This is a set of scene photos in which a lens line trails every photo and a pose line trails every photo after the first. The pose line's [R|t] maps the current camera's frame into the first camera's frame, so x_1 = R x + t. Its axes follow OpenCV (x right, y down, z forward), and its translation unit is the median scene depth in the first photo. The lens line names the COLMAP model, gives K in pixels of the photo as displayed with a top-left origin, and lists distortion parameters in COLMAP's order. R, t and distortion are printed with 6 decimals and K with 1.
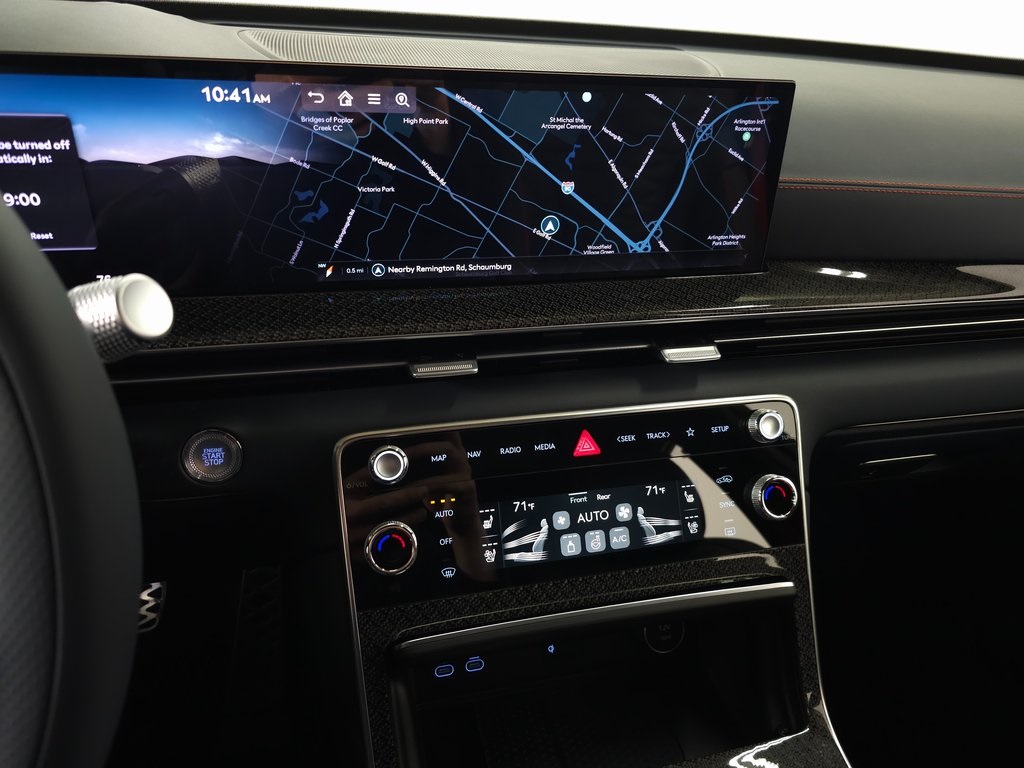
lens RADIAL K [[697.2, 0, 512.0], [0, 697.2, 384.0], [0, 0, 1]] dist [0.050647, -0.038042]
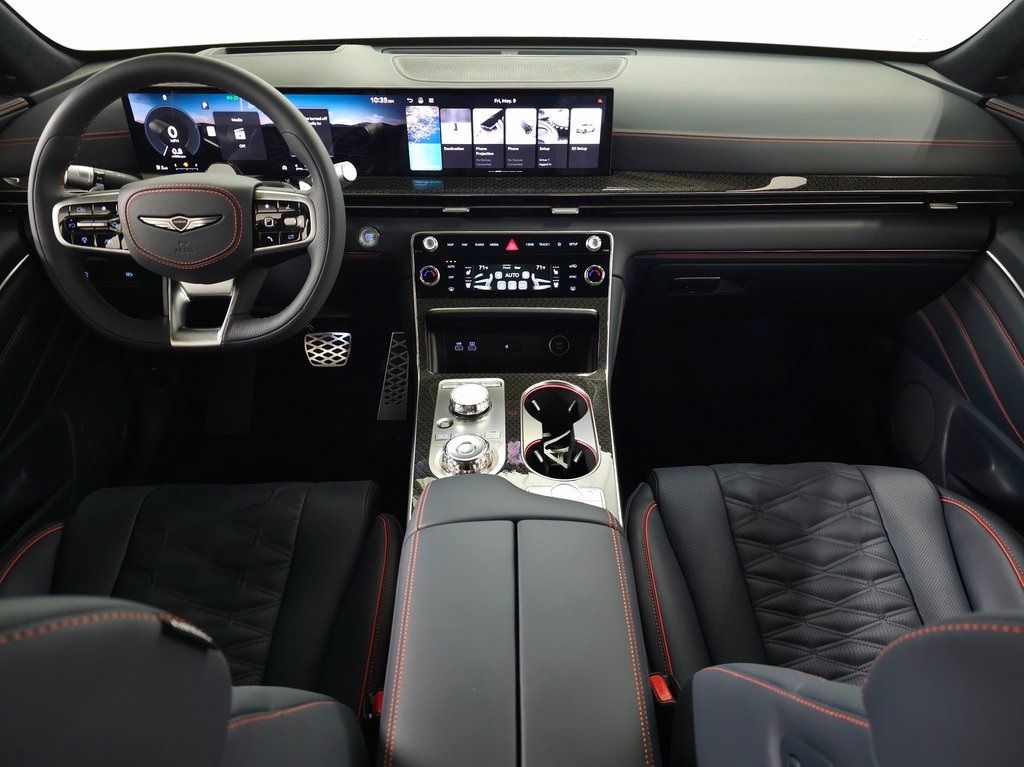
lens RADIAL K [[697.2, 0, 512.0], [0, 697.2, 383.5], [0, 0, 1]] dist [0.050647, -0.038042]
pose [[0.972471, 0.092907, -0.213700, 0.687959], [-0.071665, 0.991876, 0.105100, 0.316558], [0.221729, -0.086892, 0.971229, -1.435990]]
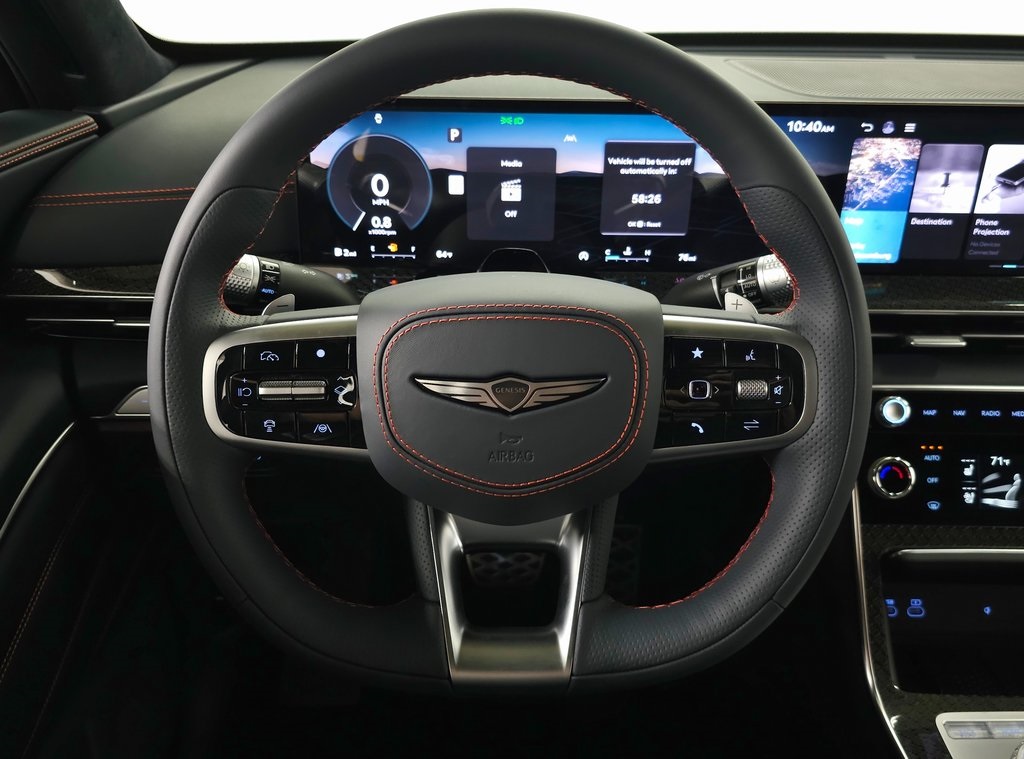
lens RADIAL K [[902.0, 0, 512.0], [0, 902.0, 379.5], [0, 0, 1]] dist [0.035121, -0.012329]
pose [[0.968948, 0.078870, -0.234349, -0.436068], [-0.089503, 0.995369, -0.035074, 0.165752], [0.230497, 0.054960, 0.971520, -0.705731]]
